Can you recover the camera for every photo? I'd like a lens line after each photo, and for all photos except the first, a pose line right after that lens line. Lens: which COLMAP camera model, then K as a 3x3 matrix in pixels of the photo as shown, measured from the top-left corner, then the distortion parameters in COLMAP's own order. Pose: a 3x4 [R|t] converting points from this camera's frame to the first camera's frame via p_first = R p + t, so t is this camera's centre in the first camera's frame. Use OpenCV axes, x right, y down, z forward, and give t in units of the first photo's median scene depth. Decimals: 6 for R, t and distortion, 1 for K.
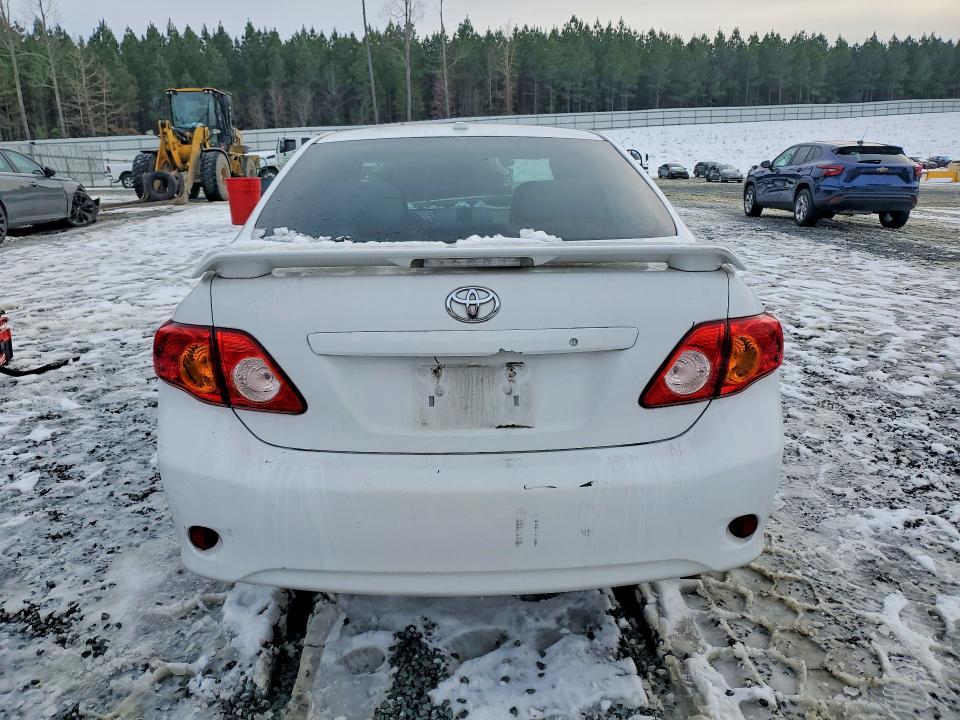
lens RADIAL K [[743.0, 0, 480.0], [0, 743.0, 360.0], [0, 0, 1]] dist [0.023572, -0.000249]
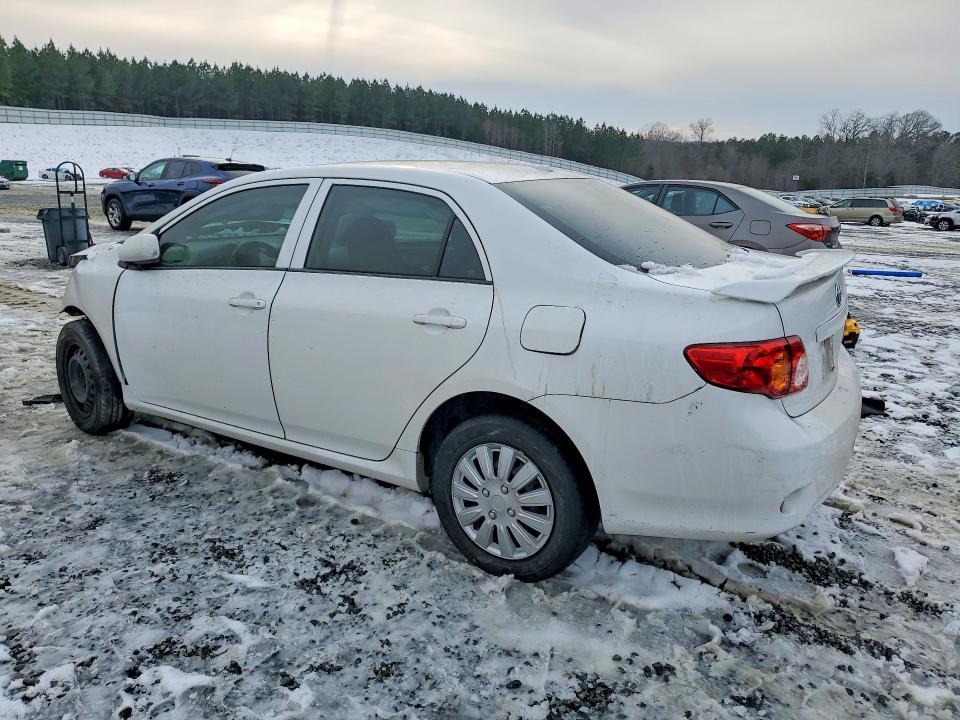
lens RADIAL K [[752.5, 0, 480.0], [0, 752.5, 360.0], [0, 0, 1]] dist [0.019090, -0.002140]
pose [[0.558063, -0.183016, 0.809364, -0.190687], [0.192916, 0.977264, 0.087966, -0.024296], [-0.807062, 0.107049, 0.580682, 0.073062]]
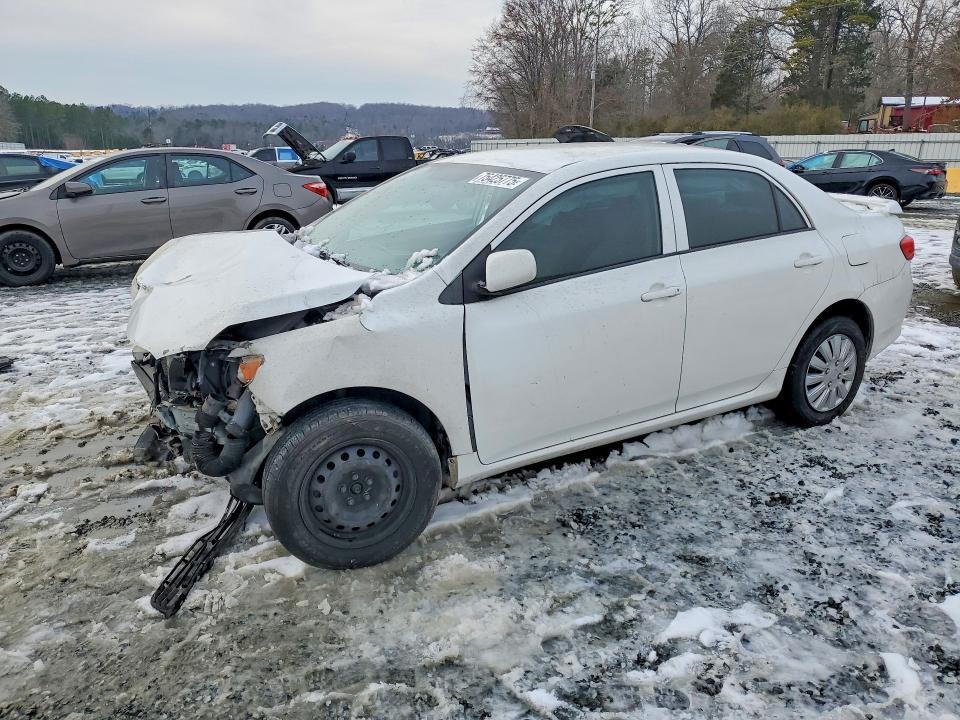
lens RADIAL K [[743.0, 0, 480.0], [0, 743.0, 360.0], [0, 0, 1]] dist [0.023572, -0.000249]
pose [[-0.495396, -0.242877, 0.834022, -0.206518], [0.236766, 0.886013, 0.398652, -0.108852], [-0.835778, 0.394959, -0.381423, 0.362323]]
